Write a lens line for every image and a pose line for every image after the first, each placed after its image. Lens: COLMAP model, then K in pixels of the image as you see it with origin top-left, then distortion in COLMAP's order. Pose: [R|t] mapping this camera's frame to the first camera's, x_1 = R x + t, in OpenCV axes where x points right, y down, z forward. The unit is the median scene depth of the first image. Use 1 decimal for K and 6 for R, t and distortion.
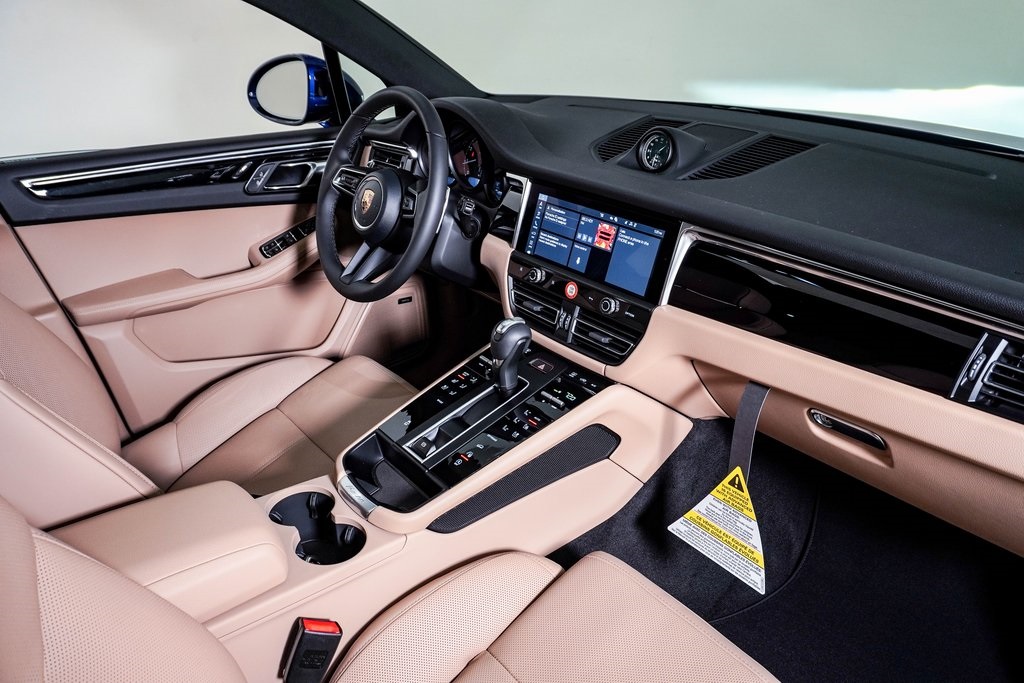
lens RADIAL K [[743.2, 0, 513.0], [0, 743.2, 340.6], [0, 0, 1]] dist [-0.023965, 0.002834]
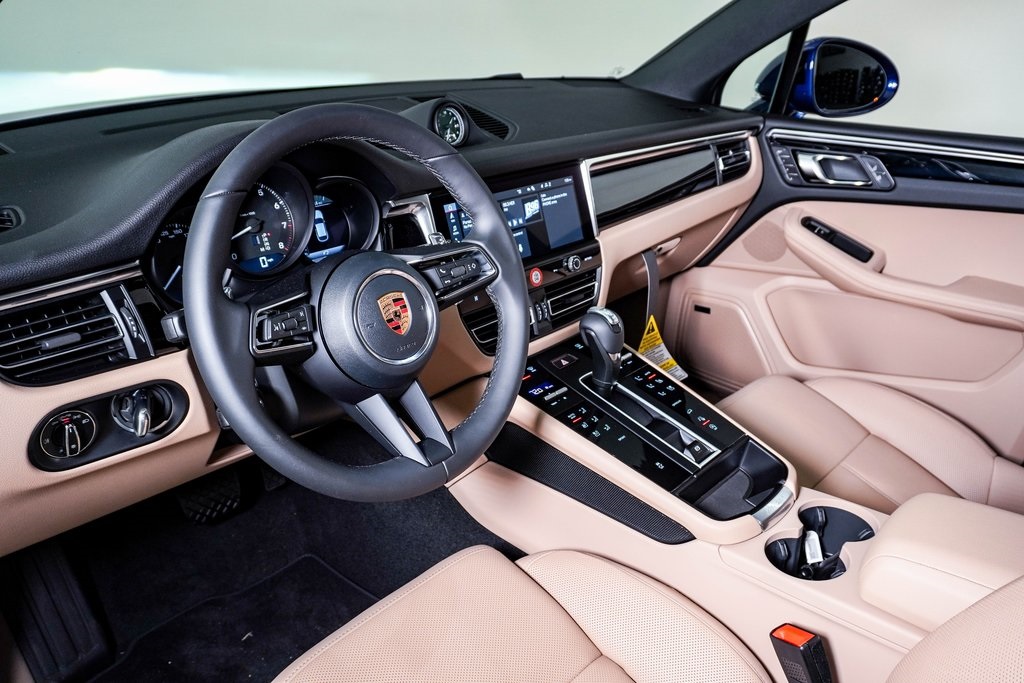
lens RADIAL K [[787.6, 0, 507.0], [0, 787.6, 349.0], [0, 0, 1]] dist [-0.048880, 0.043947]
pose [[-0.146349, -0.396267, 0.906396, -0.892810], [0.424881, 0.802264, 0.419344, -0.449819], [-0.893341, 0.446481, 0.050956, 1.092730]]
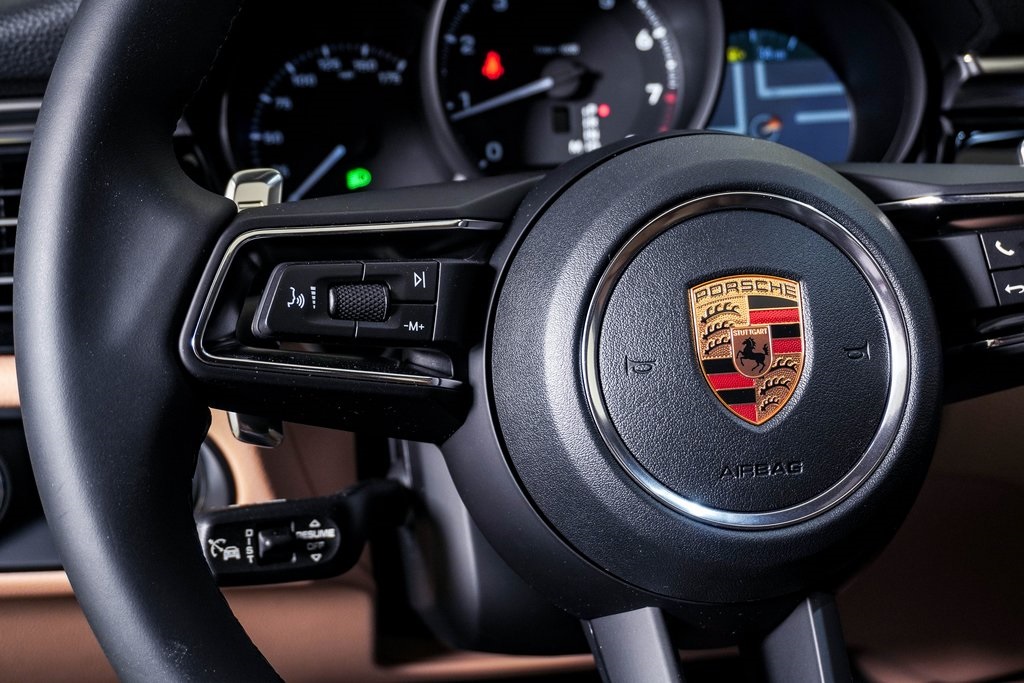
lens RADIAL K [[1402.5, 0, 518.4], [0, 1402.5, 348.4], [0, 0, 1]] dist [0.033664, 0.000000]
pose [[0.484073, -0.273522, 0.831179, -0.557047], [0.389138, 0.918081, 0.075488, -0.274407], [-0.783738, 0.286902, 0.550856, 1.053901]]
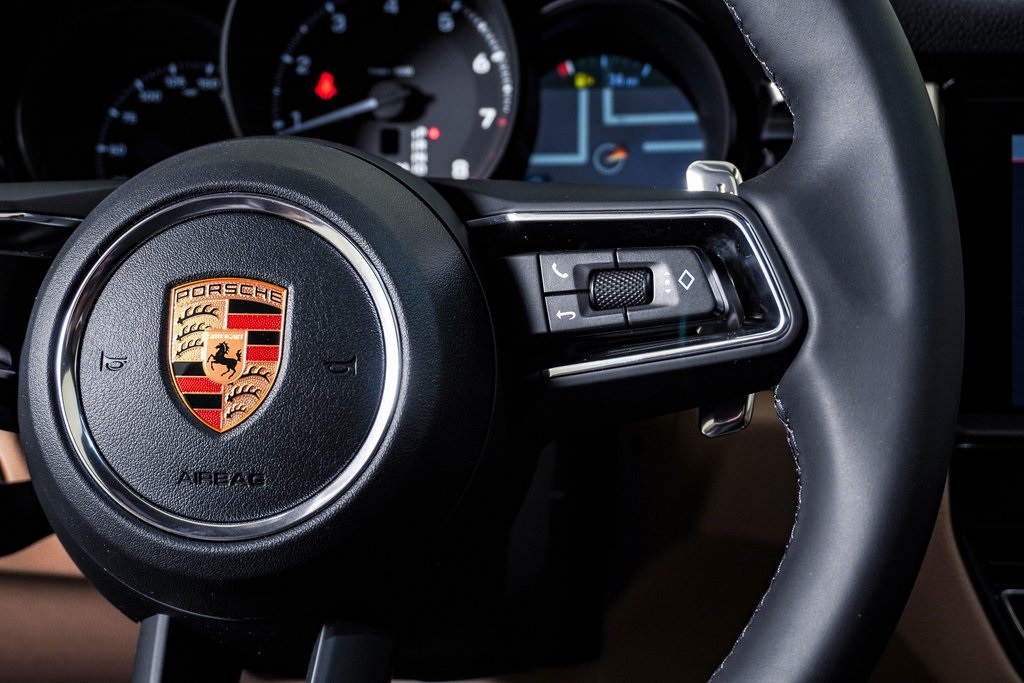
lens RADIAL K [[1402.5, 0, 512.6], [0, 1402.5, 334.8], [0, 0, 1]] dist [0.033664, 0.000000]
pose [[0.706373, -0.193118, 0.680986, -0.419488], [0.324454, 0.943380, -0.069020, -0.183574], [-0.629100, 0.269703, 0.729036, 0.908590]]
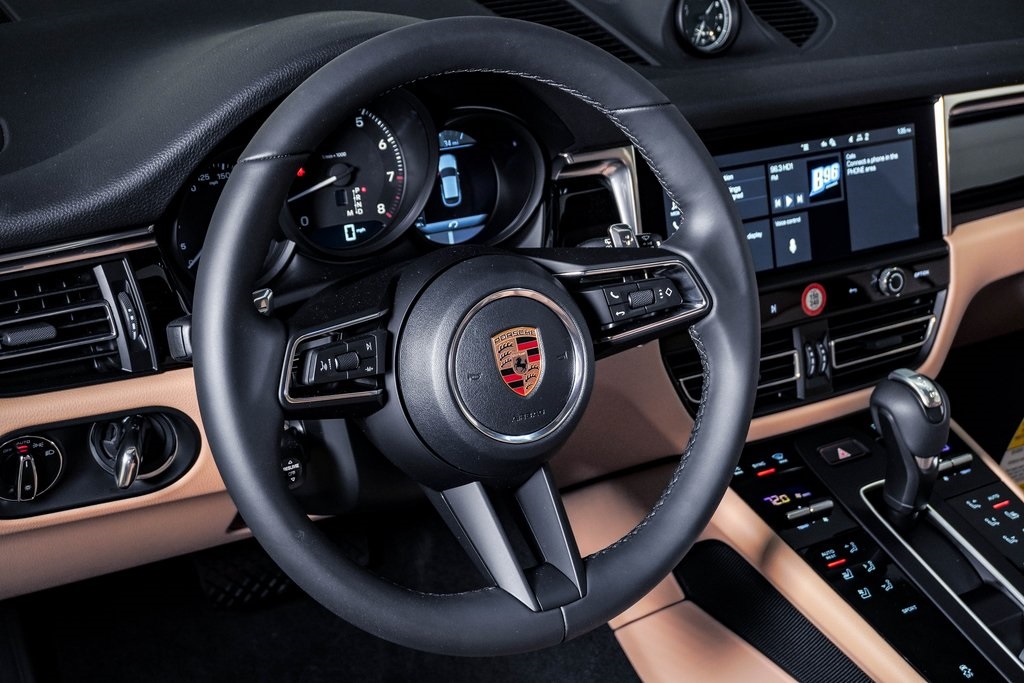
lens RADIAL K [[1467.3, 0, 505.4], [0, 1467.3, 347.1], [0, 0, 1]] dist [-0.023713, 0.000000]
pose [[0.138355, -0.414772, 0.899345, -0.959938], [0.397731, 0.854904, 0.333089, -0.503616], [-0.907010, 0.311613, 0.283249, 0.977791]]
